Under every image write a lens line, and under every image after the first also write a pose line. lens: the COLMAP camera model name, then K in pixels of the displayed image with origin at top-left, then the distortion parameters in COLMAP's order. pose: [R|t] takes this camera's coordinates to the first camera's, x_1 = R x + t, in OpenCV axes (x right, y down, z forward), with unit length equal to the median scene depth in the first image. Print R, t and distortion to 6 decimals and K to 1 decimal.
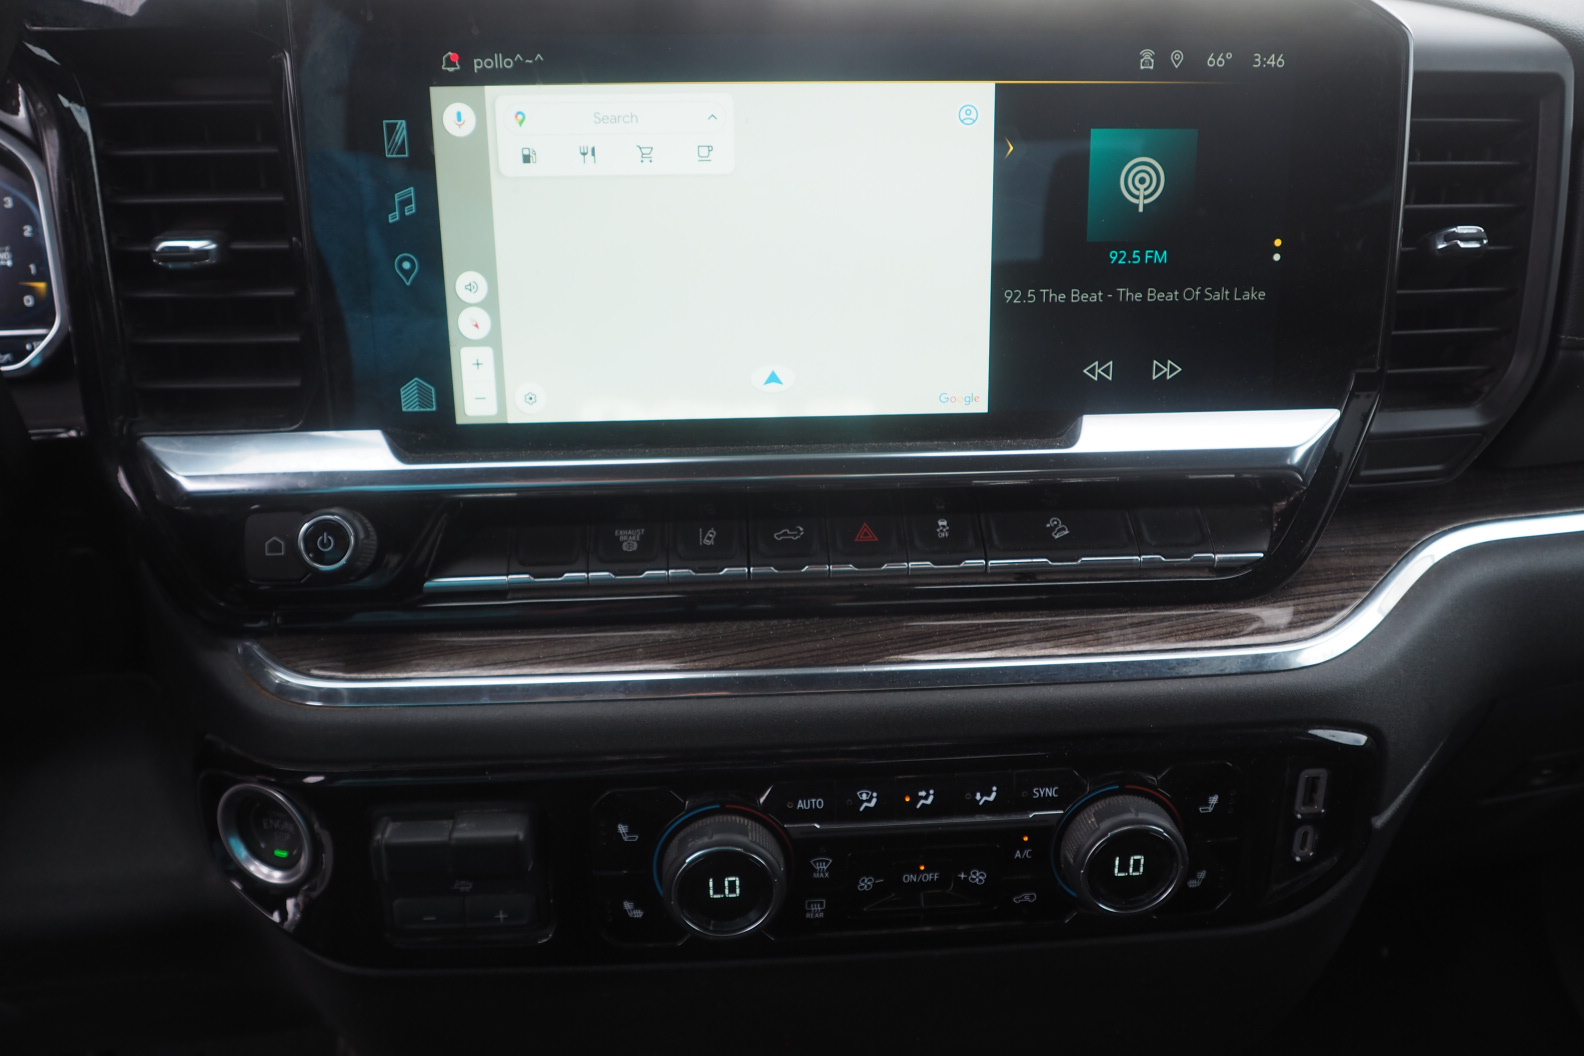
lens RADIAL K [[1109.2, 0, 797.7], [0, 1109.2, 515.7], [0, 0, 1]] dist [-0.022187, -0.007555]
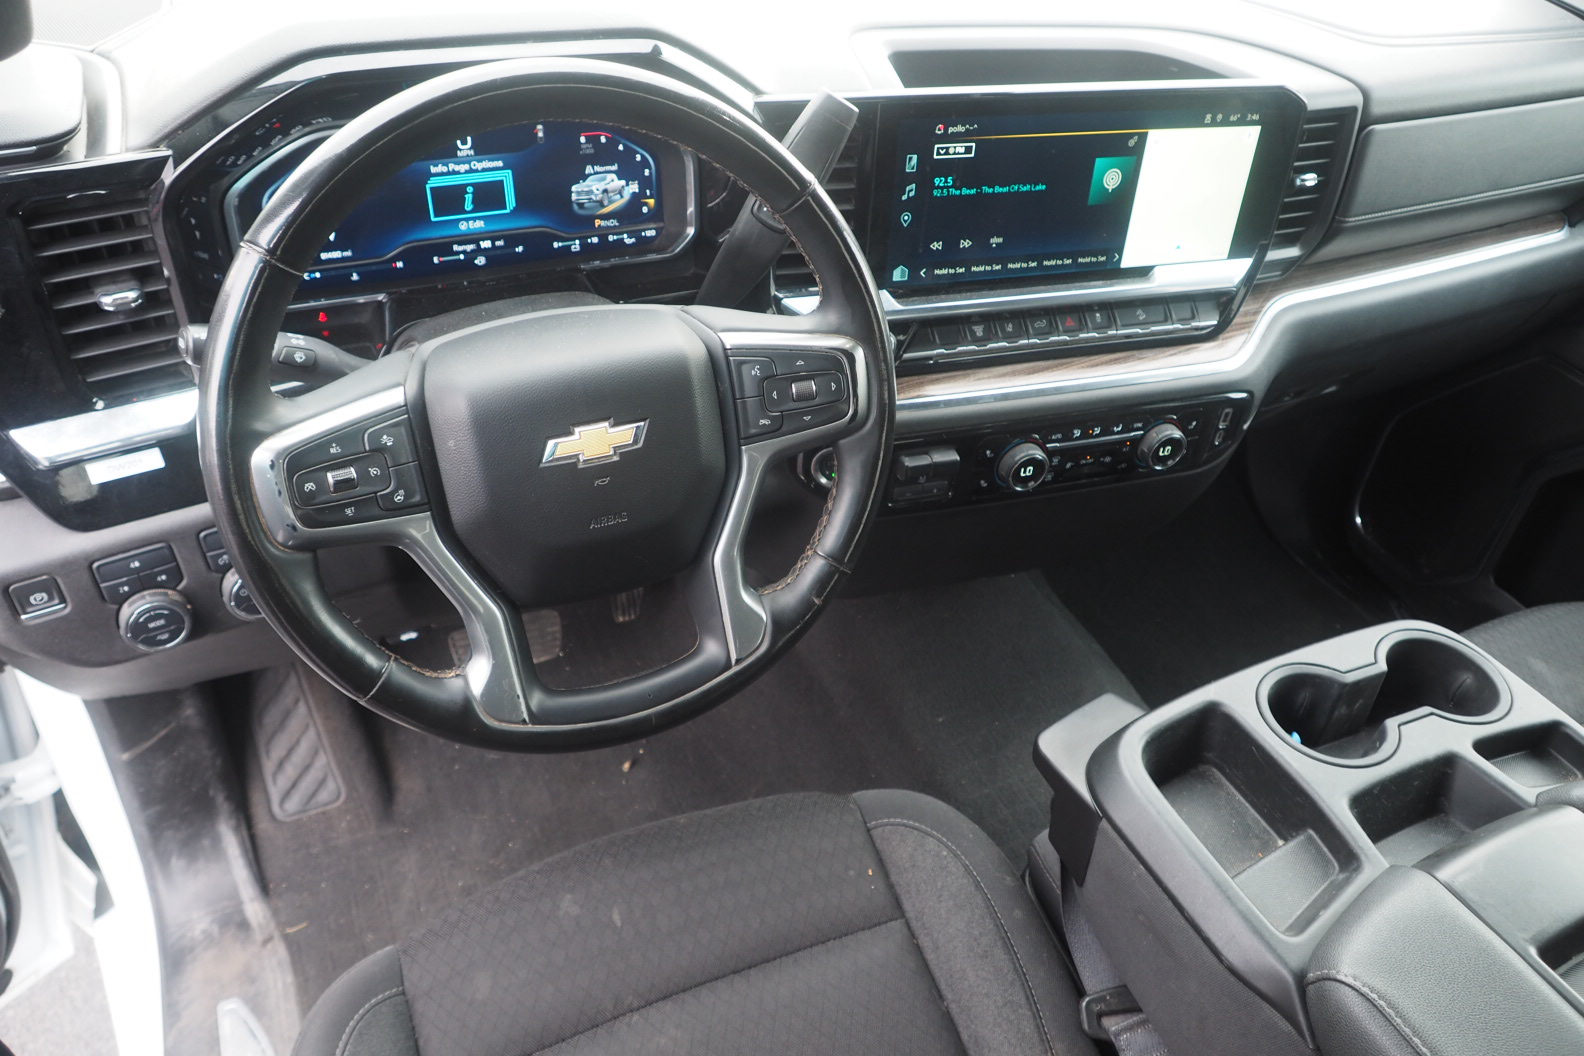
lens RADIAL K [[1109.2, 0, 817.5], [0, 1109.2, 523.3], [0, 0, 1]] dist [-0.022187, -0.007555]
pose [[0.965245, -0.094438, 0.243688, -1.117520], [0.002744, 0.936041, 0.351881, -0.431627], [-0.261332, -0.338983, 0.903768, -1.170358]]
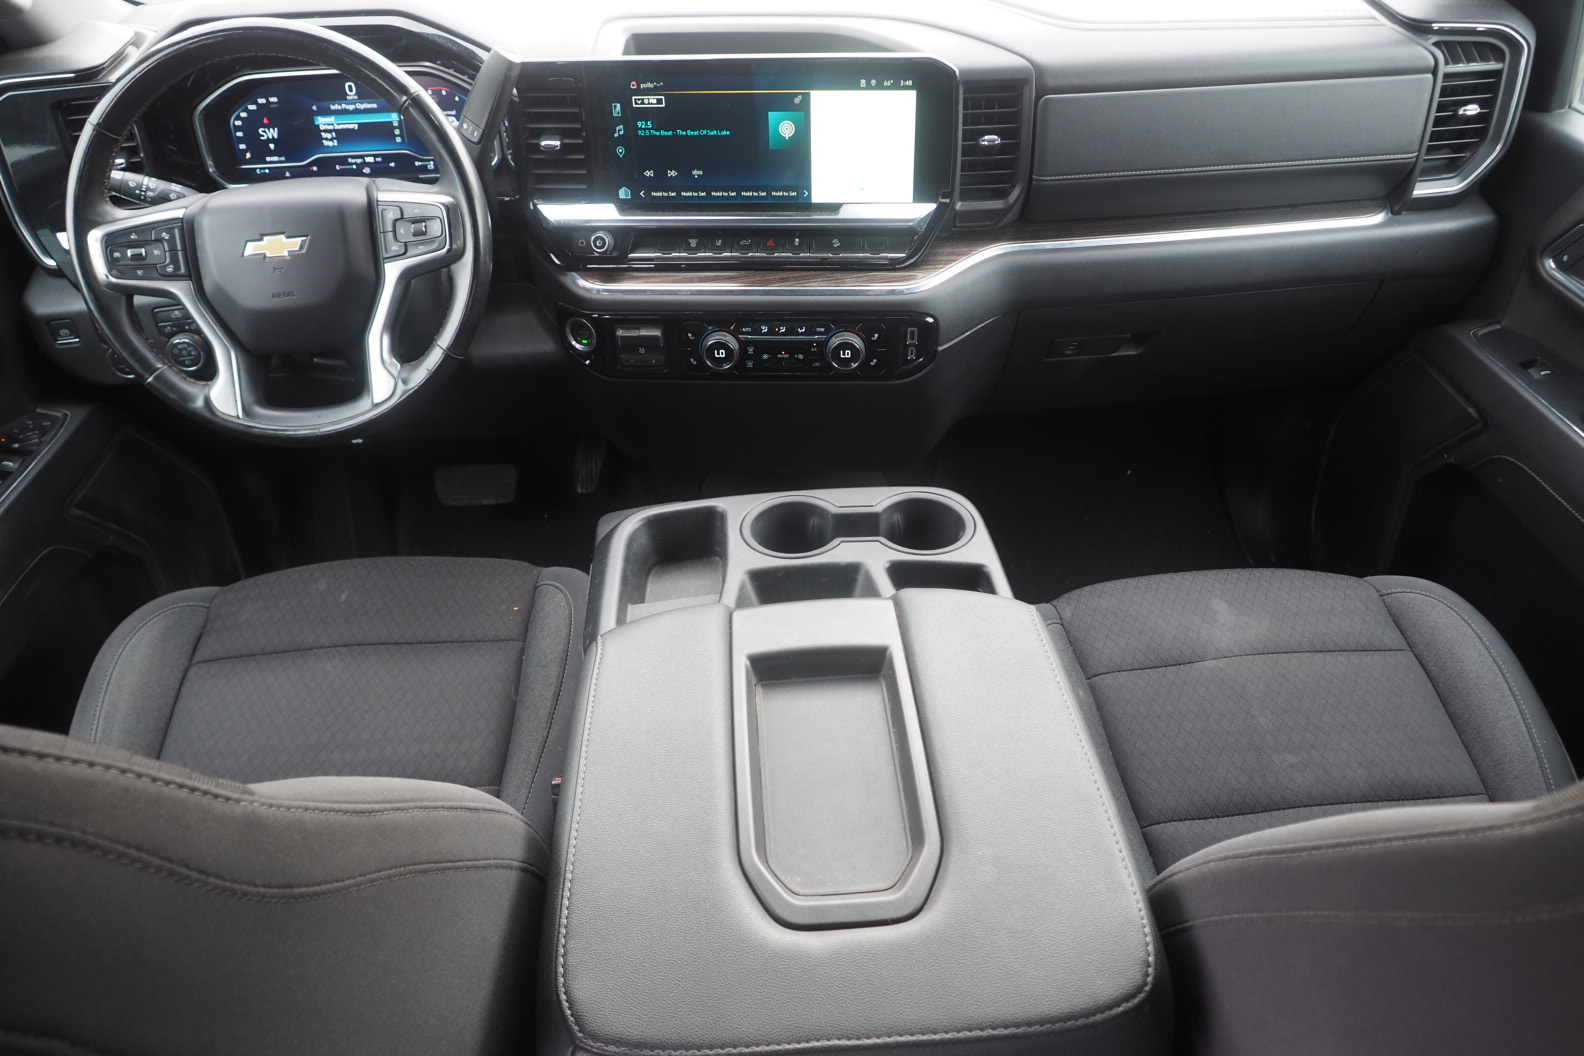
lens RADIAL K [[1109.2, 0, 795.5], [0, 1109.2, 539.9], [0, 0, 1]] dist [-0.022187, -0.007555]
pose [[0.993611, 0.060004, -0.095581, 0.489657], [-0.025053, 0.943085, 0.331607, -0.234420], [0.110039, -0.327094, 0.938563, -2.185216]]
